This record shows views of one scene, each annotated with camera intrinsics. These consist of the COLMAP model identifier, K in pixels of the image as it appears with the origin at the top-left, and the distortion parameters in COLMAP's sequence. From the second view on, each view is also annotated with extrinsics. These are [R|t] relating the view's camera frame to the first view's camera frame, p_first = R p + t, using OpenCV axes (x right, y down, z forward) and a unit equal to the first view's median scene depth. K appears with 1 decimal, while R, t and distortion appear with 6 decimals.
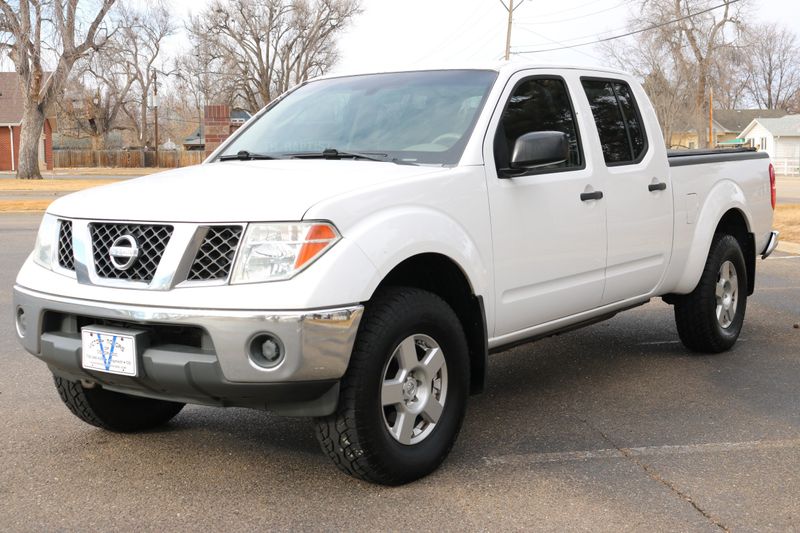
lens RADIAL K [[1309.6, 0, 400.0], [0, 1309.6, 266.5], [0, 0, 1]] dist [-0.110404, 0.123622]
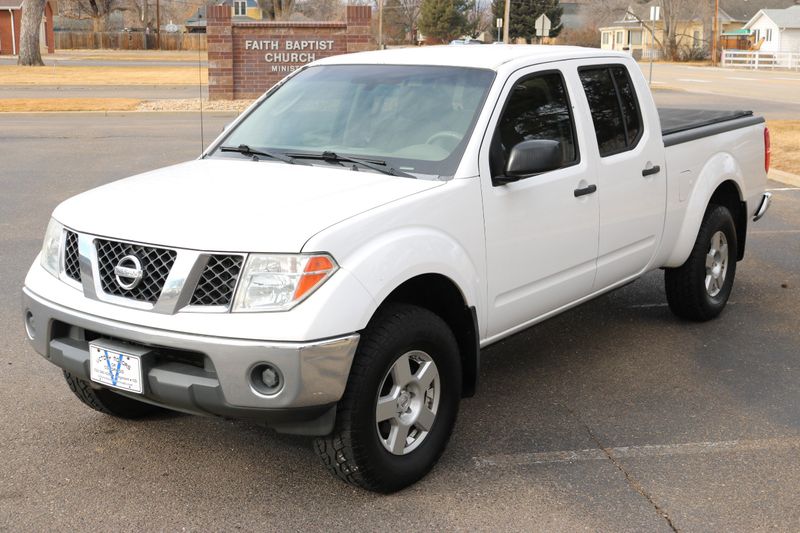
lens RADIAL K [[1309.6, 0, 400.0], [0, 1309.6, 266.5], [0, 0, 1]] dist [-0.110404, 0.123622]
pose [[0.999926, 0.012138, -0.001273, 0.004619], [-0.011892, 0.992472, 0.121890, -0.139461], [0.002743, -0.121866, 0.992543, -0.025320]]
